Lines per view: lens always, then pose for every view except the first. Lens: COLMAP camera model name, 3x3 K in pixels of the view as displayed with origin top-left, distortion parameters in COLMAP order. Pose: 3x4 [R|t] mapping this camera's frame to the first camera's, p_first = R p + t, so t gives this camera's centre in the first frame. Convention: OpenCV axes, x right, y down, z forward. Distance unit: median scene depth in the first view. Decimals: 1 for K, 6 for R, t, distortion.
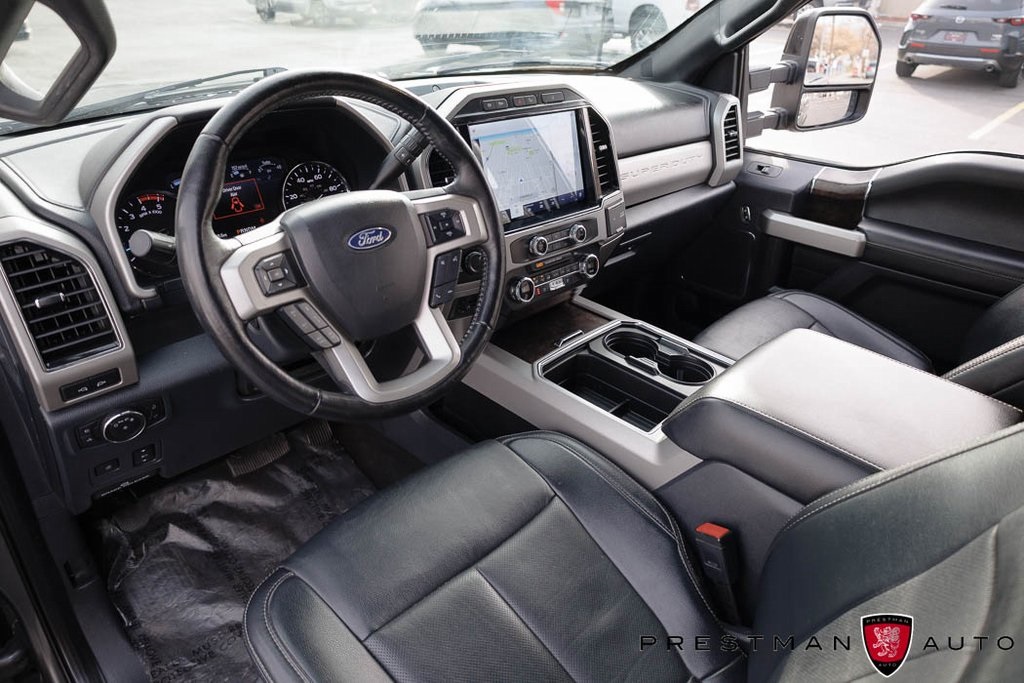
lens RADIAL K [[649.8, 0, 504.5], [0, 649.8, 340.7], [0, 0, 1]] dist [0.001393, -0.000057]
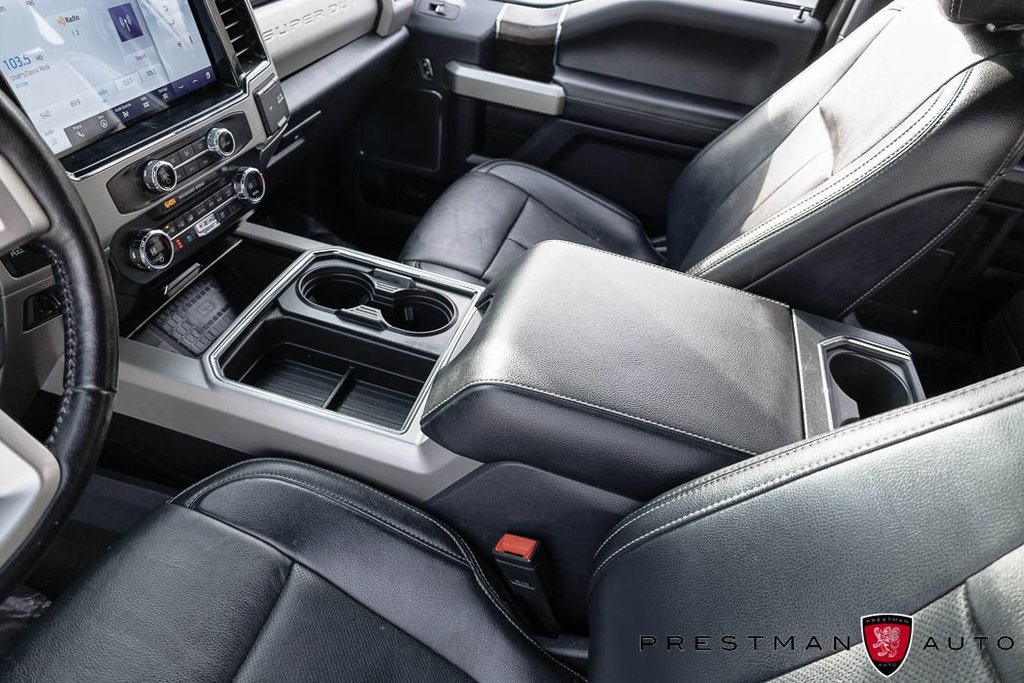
lens RADIAL K [[671.1, 0, 517.5], [0, 671.1, 334.4], [0, 0, 1]] dist [0.000292, -0.001715]
pose [[0.861660, -0.250568, 0.441314, 0.023918], [0.148481, 0.956029, 0.252906, -0.102462], [-0.485279, -0.152392, 0.860977, 0.245236]]
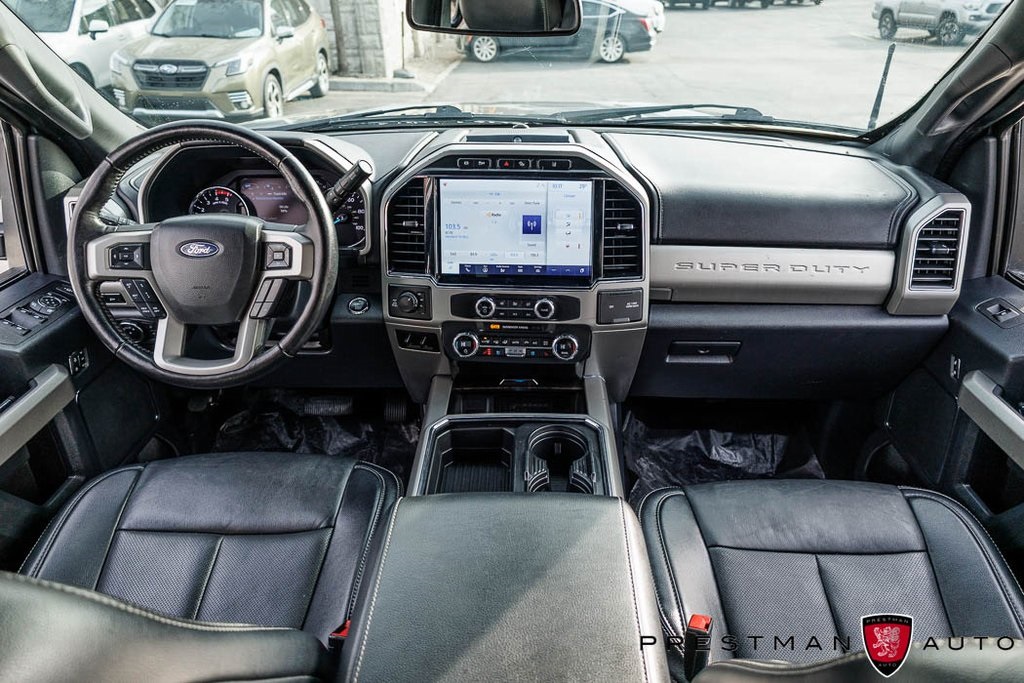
lens RADIAL K [[671.1, 0, 517.5], [0, 671.1, 334.4], [0, 0, 1]] dist [0.000292, -0.001715]
pose [[0.698878, 0.306401, -0.646288, 0.689337], [-0.330278, 0.939738, 0.088371, -0.193178], [0.634418, 0.151694, 0.757959, 0.239609]]
